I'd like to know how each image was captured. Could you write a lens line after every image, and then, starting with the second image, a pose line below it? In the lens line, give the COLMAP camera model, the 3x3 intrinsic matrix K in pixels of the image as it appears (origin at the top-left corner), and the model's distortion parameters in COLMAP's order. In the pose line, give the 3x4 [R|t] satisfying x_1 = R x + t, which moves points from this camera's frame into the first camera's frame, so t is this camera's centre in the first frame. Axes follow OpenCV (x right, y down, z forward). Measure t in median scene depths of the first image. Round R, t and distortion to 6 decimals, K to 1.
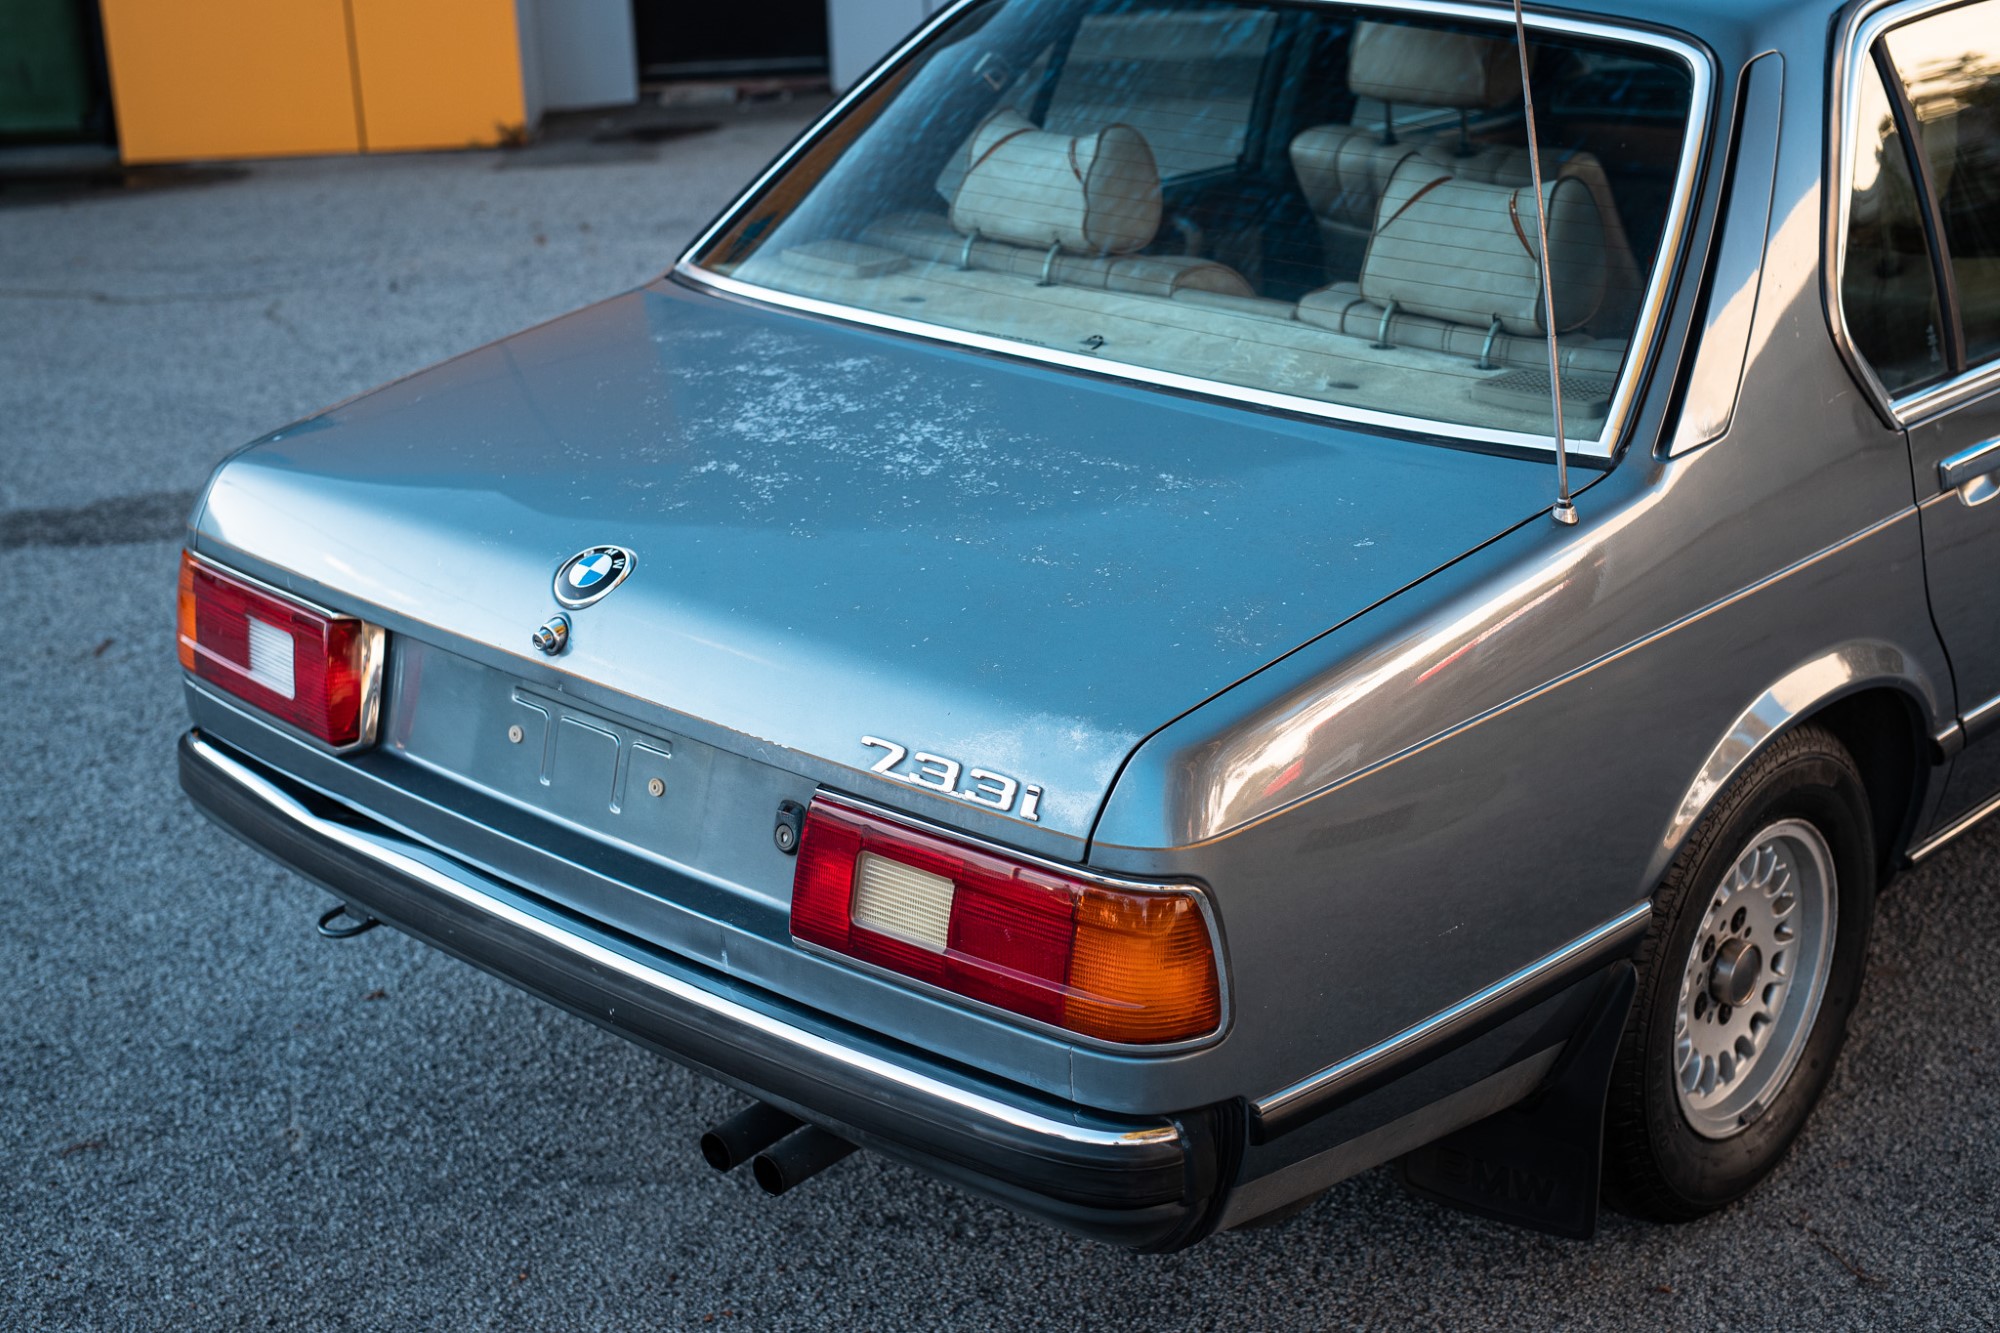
lens RADIAL K [[2925.0, 0, 1006.9], [0, 2925.0, 731.0], [0, 0, 1]] dist [0.017034, 0.052299]
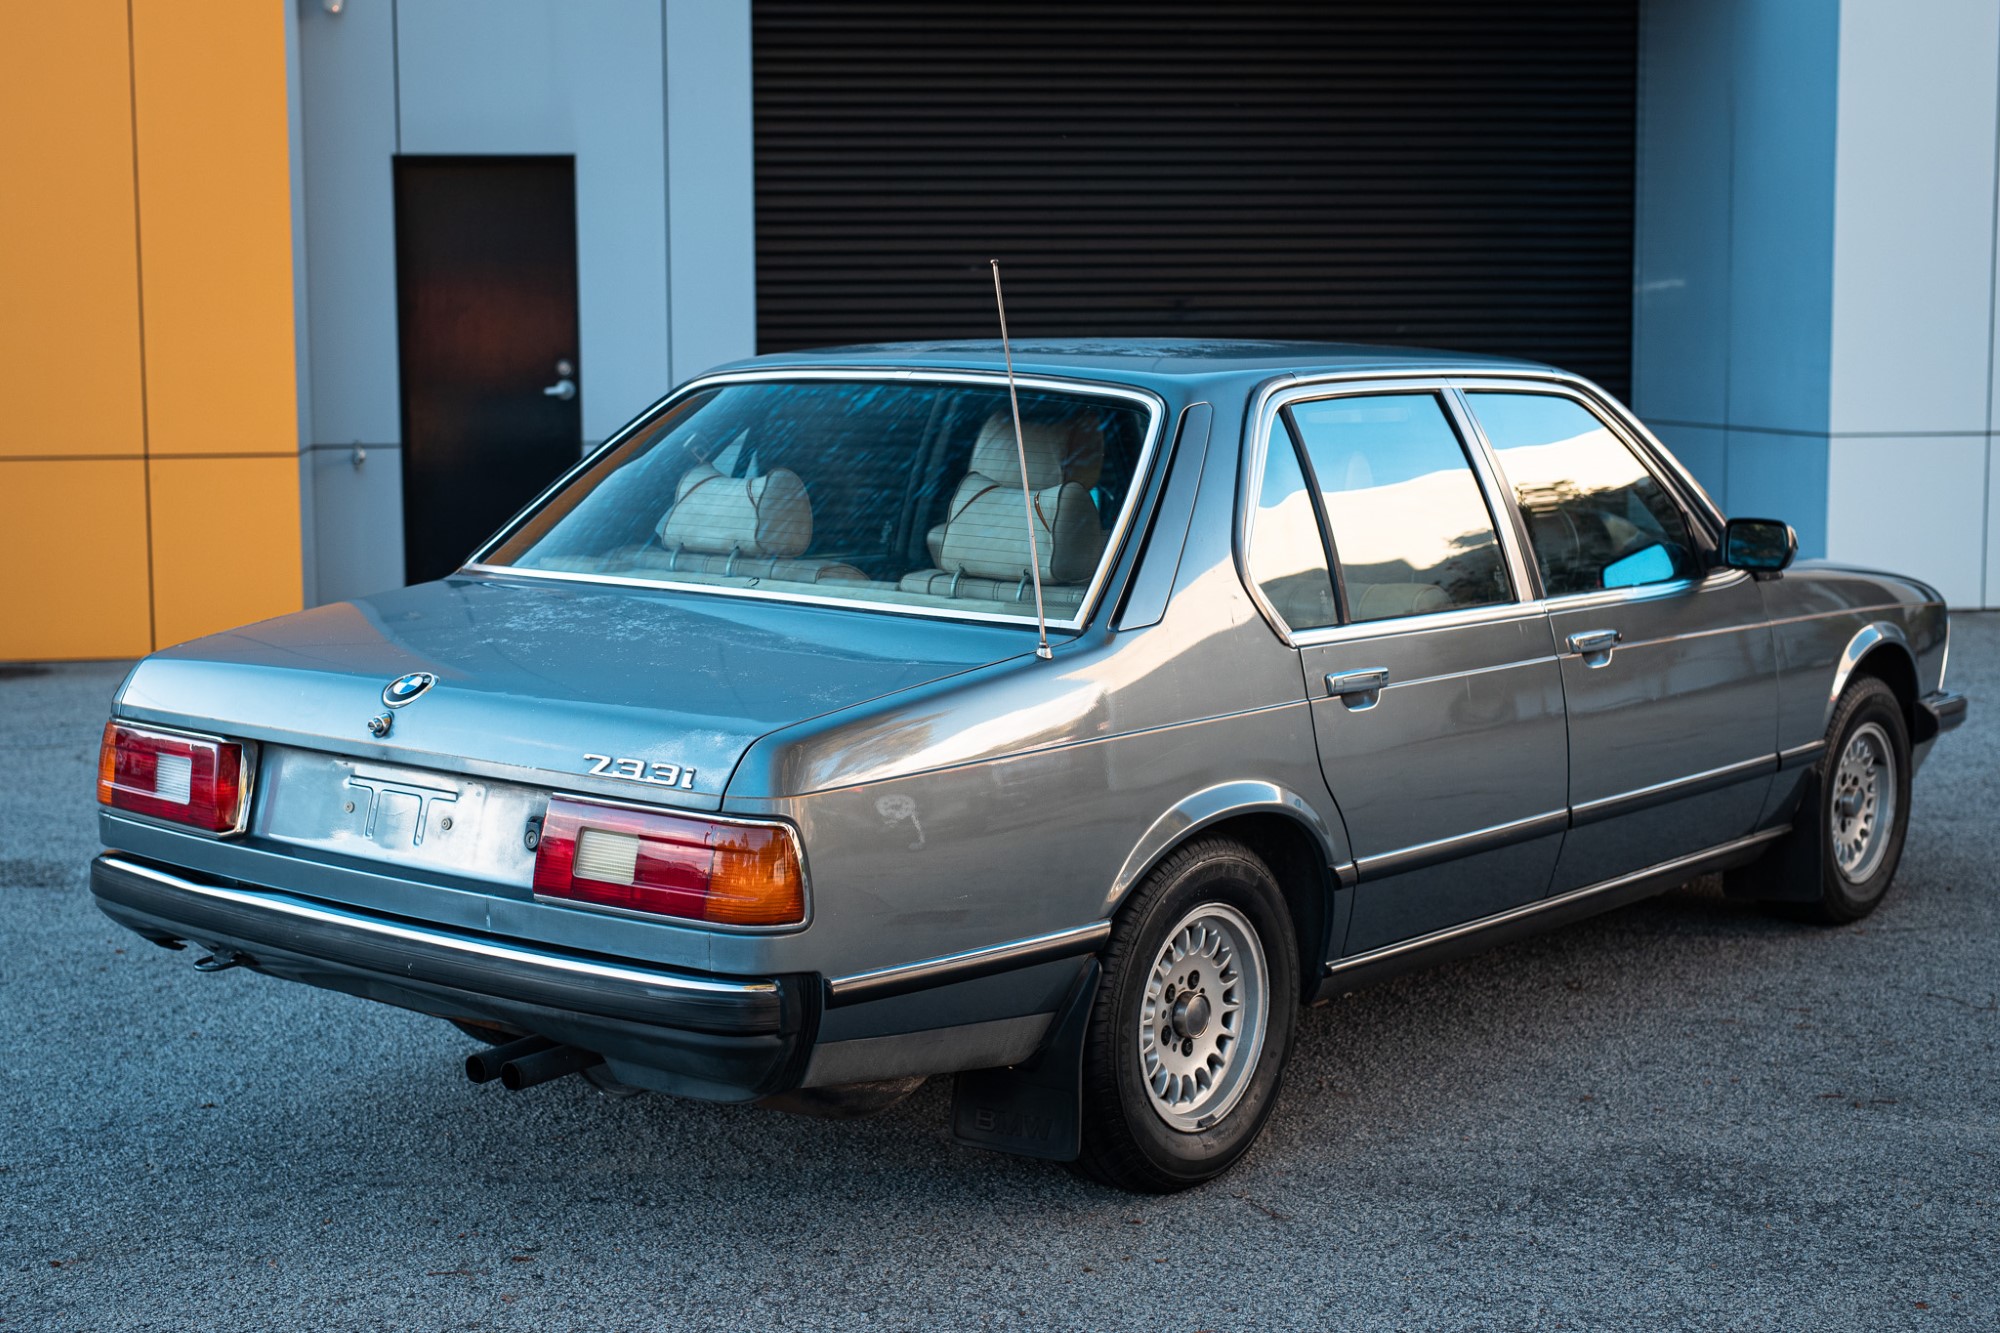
lens RADIAL K [[3030.1, 0, 929.3], [0, 3030.1, 665.7], [0, 0, 1]] dist [0.021071, 0.163305]
pose [[0.998342, 0.019860, 0.054021, 0.036652], [-0.006799, 0.972707, -0.231938, 0.260173], [-0.057153, 0.231186, 0.971229, -0.473126]]
